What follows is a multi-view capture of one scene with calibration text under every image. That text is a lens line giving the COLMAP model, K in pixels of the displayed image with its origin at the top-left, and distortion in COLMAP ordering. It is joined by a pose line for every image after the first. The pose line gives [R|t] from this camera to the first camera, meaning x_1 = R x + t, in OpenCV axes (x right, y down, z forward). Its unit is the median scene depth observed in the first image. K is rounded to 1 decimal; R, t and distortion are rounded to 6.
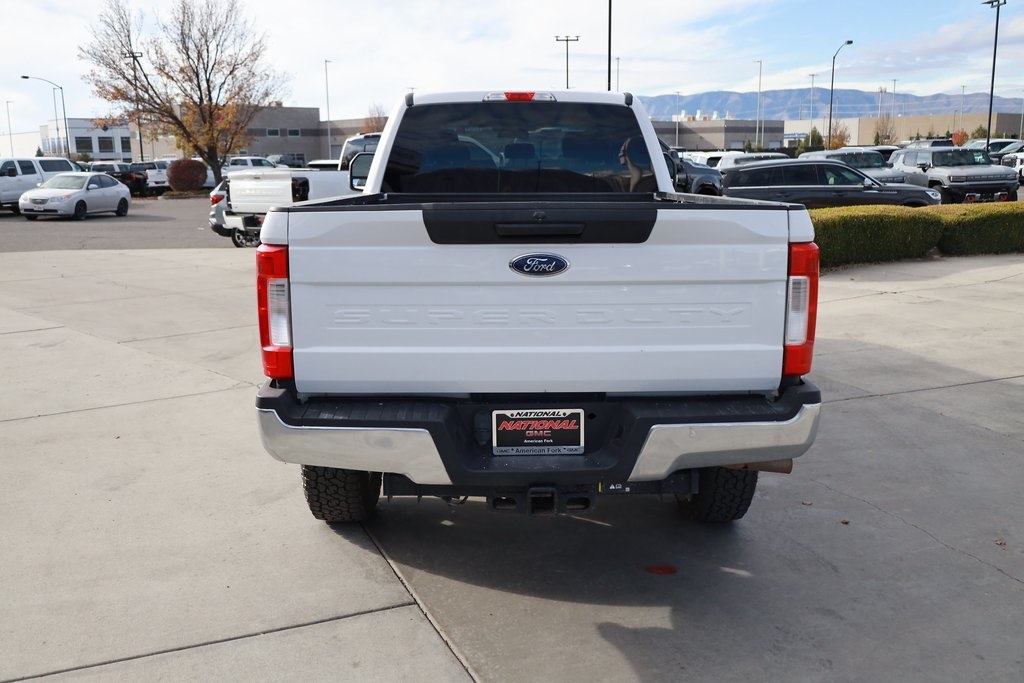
lens RADIAL K [[970.6, 0, 512.0], [0, 970.6, 341.5], [0, 0, 1]] dist [0.005368, -0.016161]
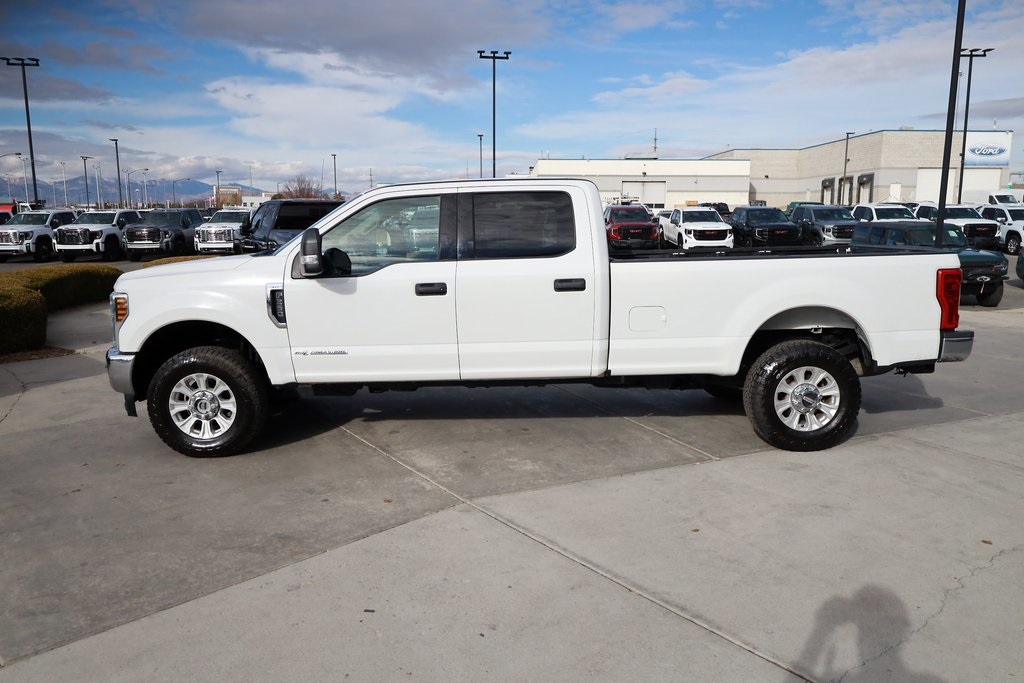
lens RADIAL K [[782.8, 0, 524.7], [0, 782.8, 344.9], [0, 0, 1]] dist [-0.003999, -0.000585]
pose [[-0.082099, -0.144869, 0.986039, -0.190952], [0.188168, 0.969331, 0.158081, -0.038916], [-0.978699, 0.198520, -0.052321, 0.202774]]
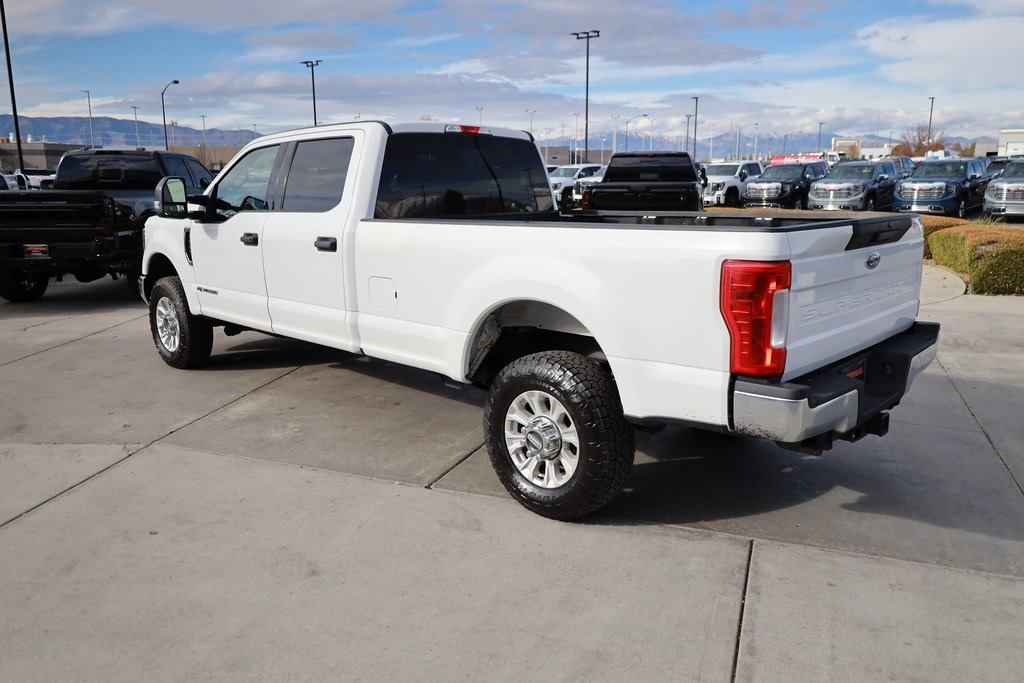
lens RADIAL K [[782.8, 0, 524.7], [0, 782.8, 344.9], [0, 0, 1]] dist [-0.003999, -0.000585]
pose [[0.667382, -0.147150, 0.730033, -0.110248], [0.131537, 0.988164, 0.078932, -0.011084], [-0.733007, 0.043348, 0.678839, 0.056633]]
